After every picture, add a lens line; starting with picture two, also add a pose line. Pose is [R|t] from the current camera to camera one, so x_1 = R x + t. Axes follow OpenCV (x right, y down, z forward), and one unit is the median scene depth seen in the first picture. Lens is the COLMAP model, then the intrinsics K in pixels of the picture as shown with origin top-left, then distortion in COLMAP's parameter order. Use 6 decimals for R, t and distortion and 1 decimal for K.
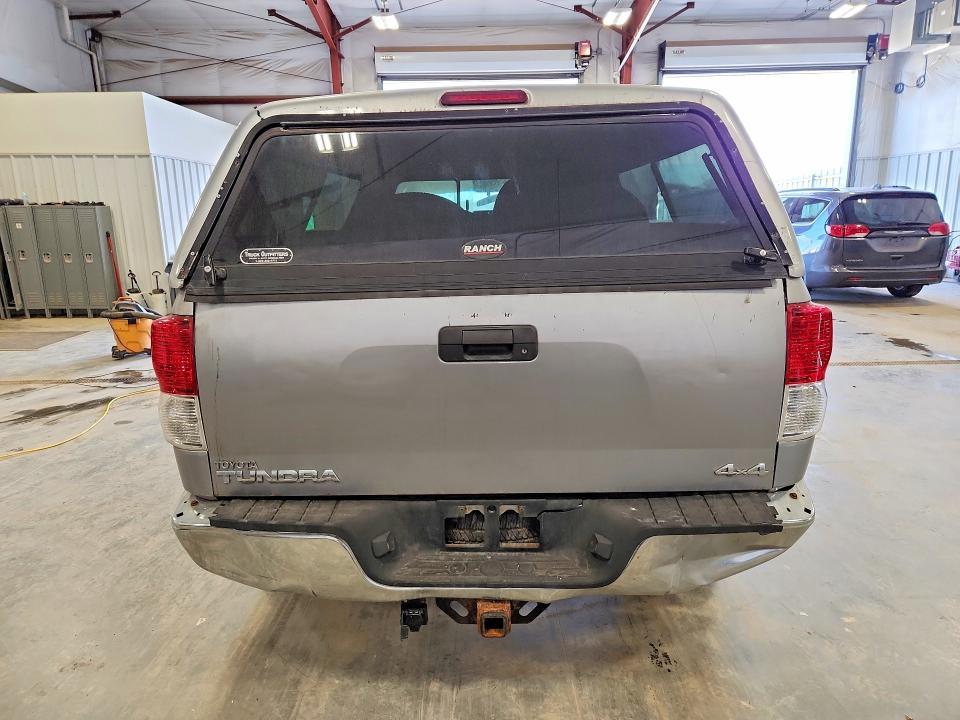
lens RADIAL K [[643.7, 0, 482.5], [0, 643.7, 353.6], [0, 0, 1]] dist [0.043034, -0.019149]
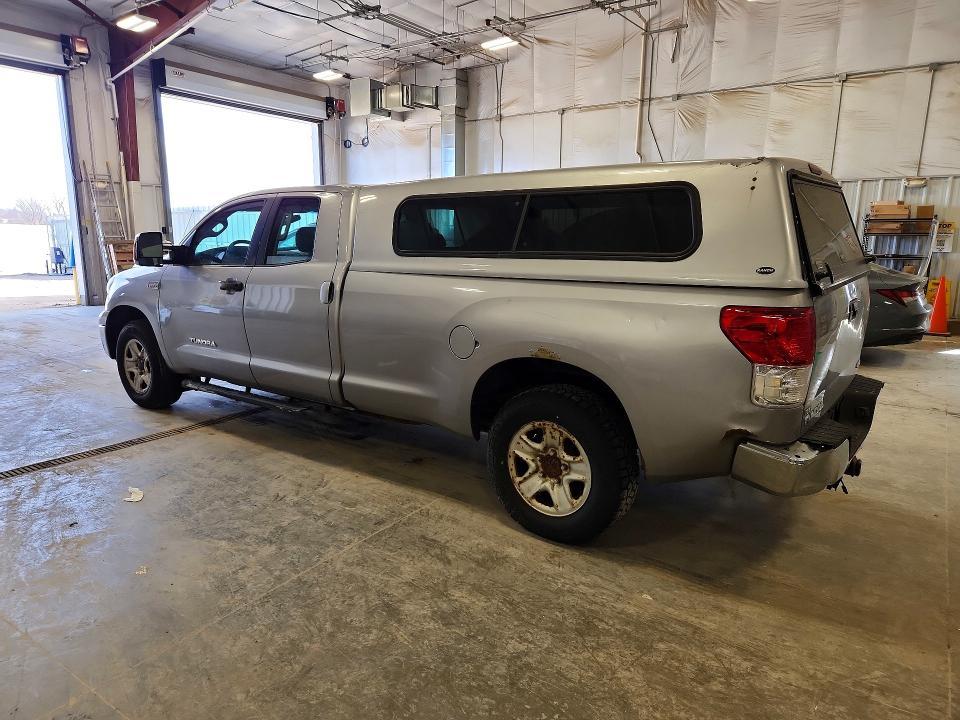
lens RADIAL K [[643.7, 0, 471.1], [0, 643.7, 361.2], [0, 0, 1]] dist [0.043034, -0.019149]
pose [[0.588662, -0.134335, 0.797139, -0.281513], [0.157438, 0.986265, 0.049944, -0.017448], [-0.792900, 0.096100, 0.601727, 0.104482]]
